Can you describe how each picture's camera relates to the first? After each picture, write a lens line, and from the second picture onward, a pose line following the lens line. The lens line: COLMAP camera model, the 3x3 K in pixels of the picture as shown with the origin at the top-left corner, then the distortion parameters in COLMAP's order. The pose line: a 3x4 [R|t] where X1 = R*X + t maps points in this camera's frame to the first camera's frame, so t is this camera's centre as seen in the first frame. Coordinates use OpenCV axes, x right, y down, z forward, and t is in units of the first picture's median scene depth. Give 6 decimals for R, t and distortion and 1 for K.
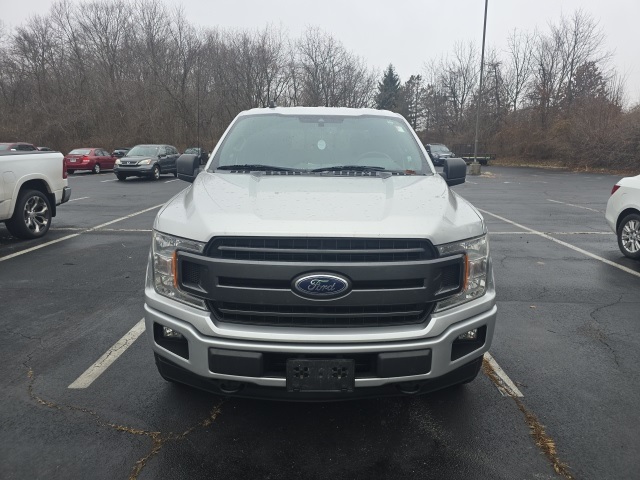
lens RADIAL K [[423.7, 0, 320.0], [0, 423.7, 240.0], [0, 0, 1]] dist [0.015995, -0.006246]
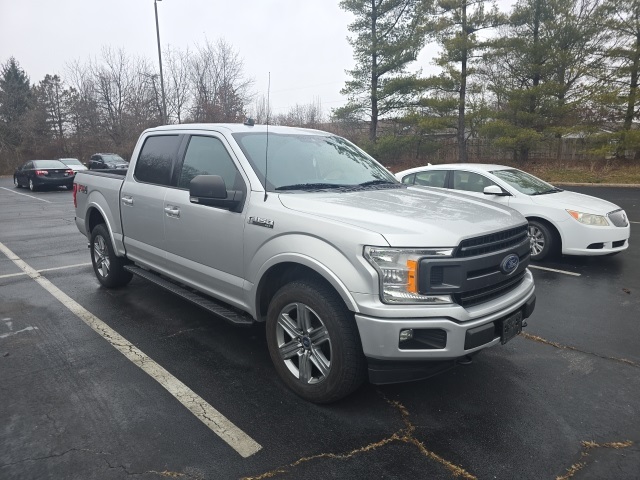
lens RADIAL K [[423.7, 0, 320.0], [0, 423.7, 240.0], [0, 0, 1]] dist [0.015995, -0.006246]
pose [[0.724485, -0.134840, 0.675973, -0.711789], [0.148915, 0.988138, 0.037507, -0.061032], [-0.673012, 0.073490, 0.735971, 0.183094]]
